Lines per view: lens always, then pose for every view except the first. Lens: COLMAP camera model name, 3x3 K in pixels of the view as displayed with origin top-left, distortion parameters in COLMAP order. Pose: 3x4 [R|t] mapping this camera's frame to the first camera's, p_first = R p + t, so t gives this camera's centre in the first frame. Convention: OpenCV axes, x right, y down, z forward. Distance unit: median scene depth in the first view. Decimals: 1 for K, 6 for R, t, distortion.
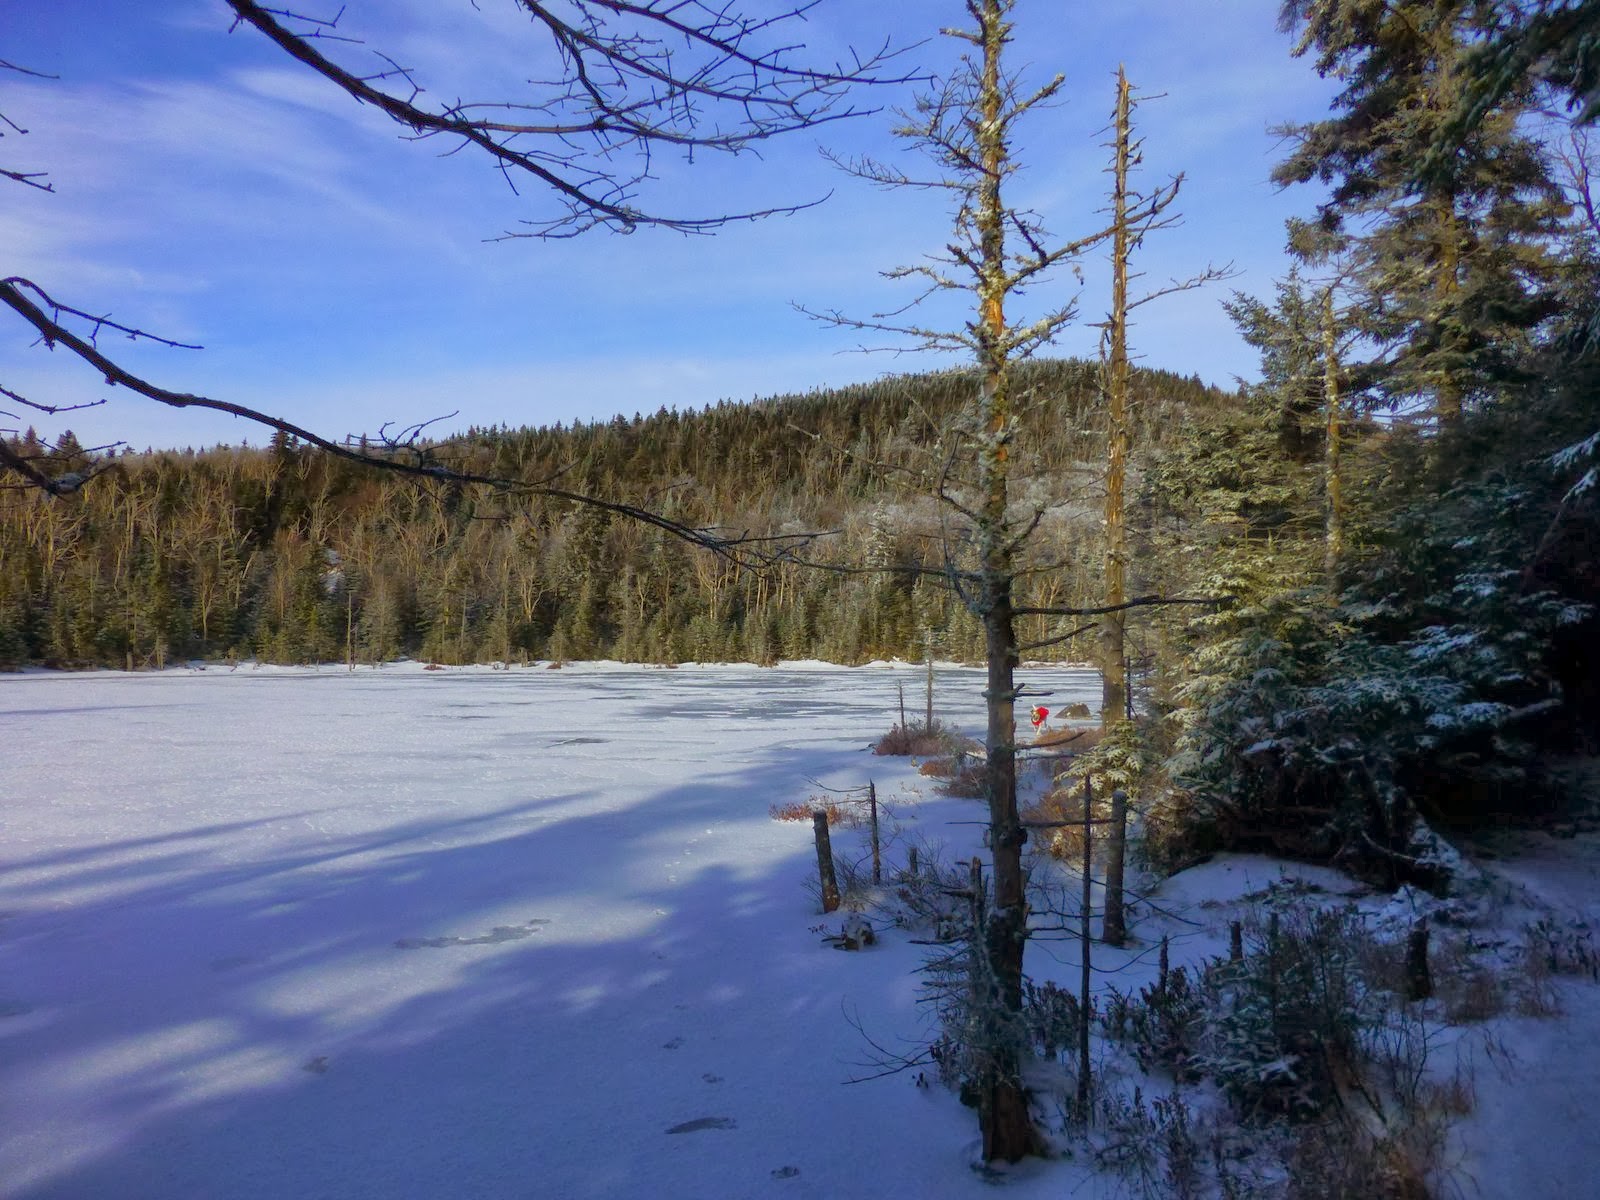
lens RADIAL K [[1236.0, 0, 800.0], [0, 1236.0, 600.0], [0, 0, 1]] dist [-0.008297, 0.043667]
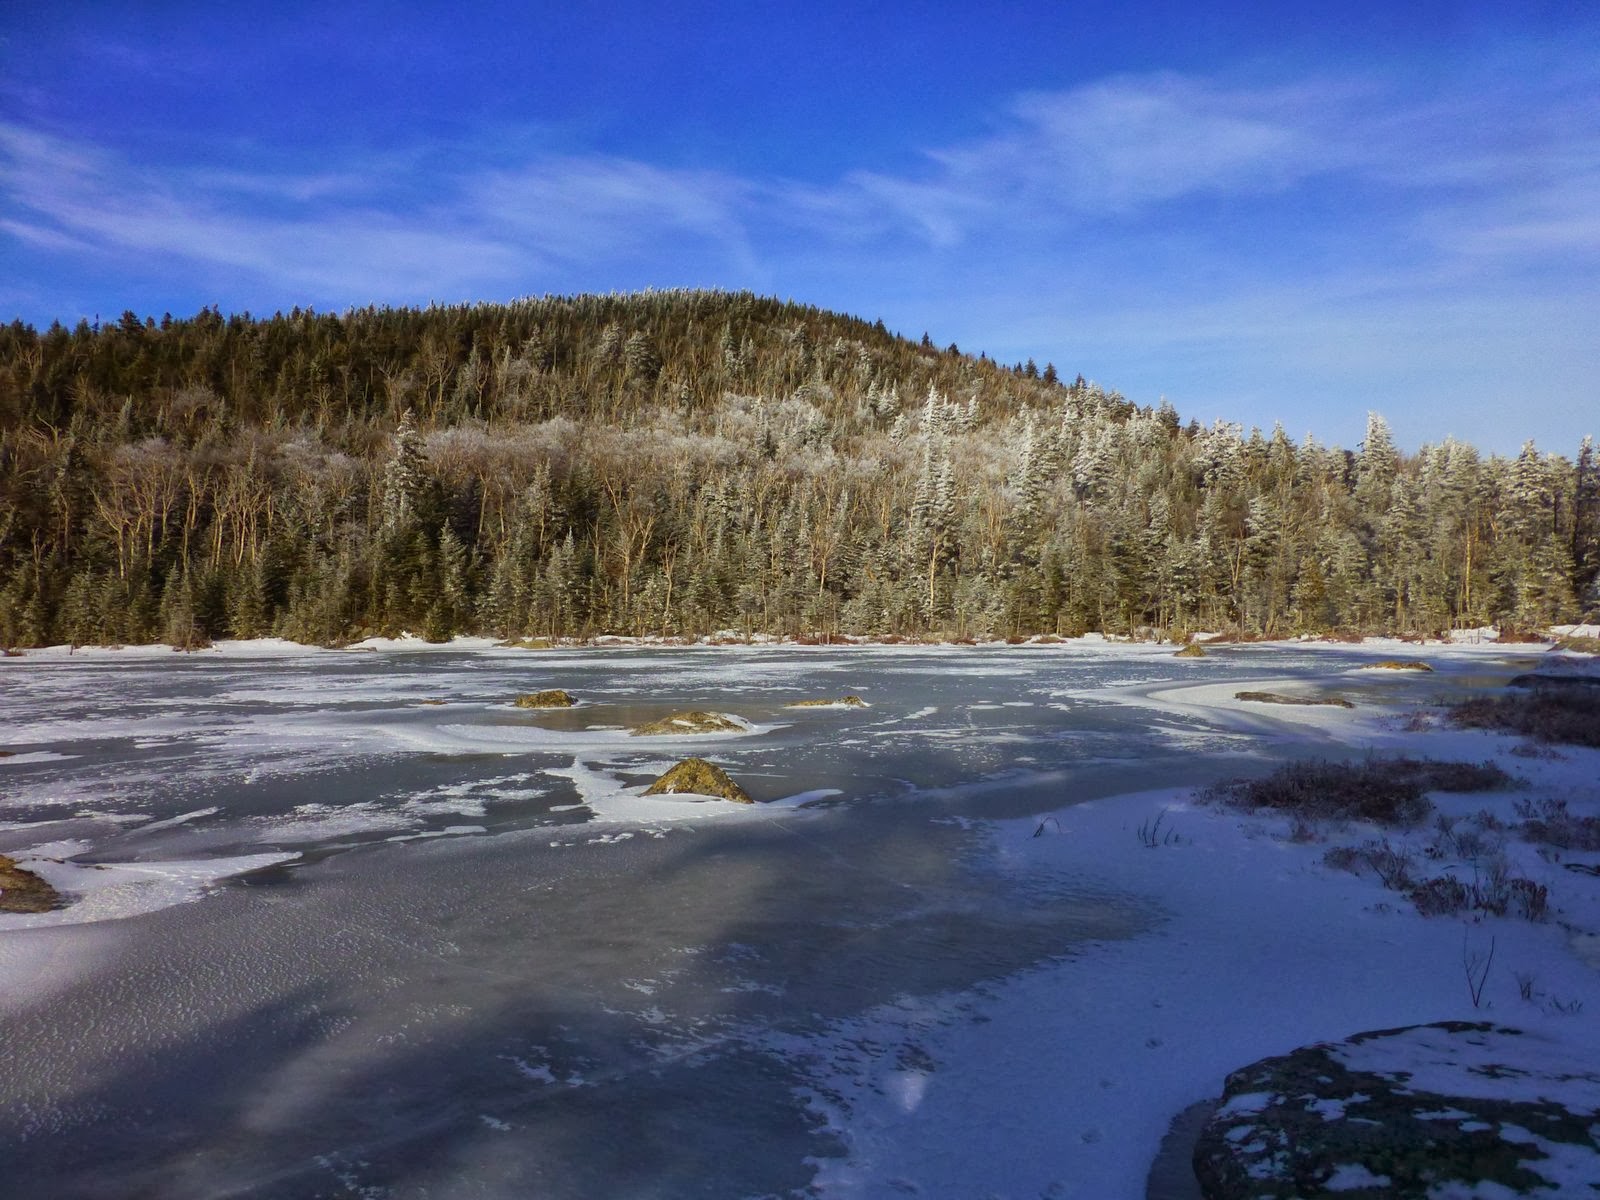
lens RADIAL K [[1236.0, 0, 800.0], [0, 1236.0, 600.0], [0, 0, 1]] dist [-0.008297, 0.043667]
pose [[0.973306, -0.007234, 0.229396, 0.103605], [0.001057, 0.999634, 0.027039, 0.007916], [-0.229508, -0.026075, 0.972957, 0.222499]]
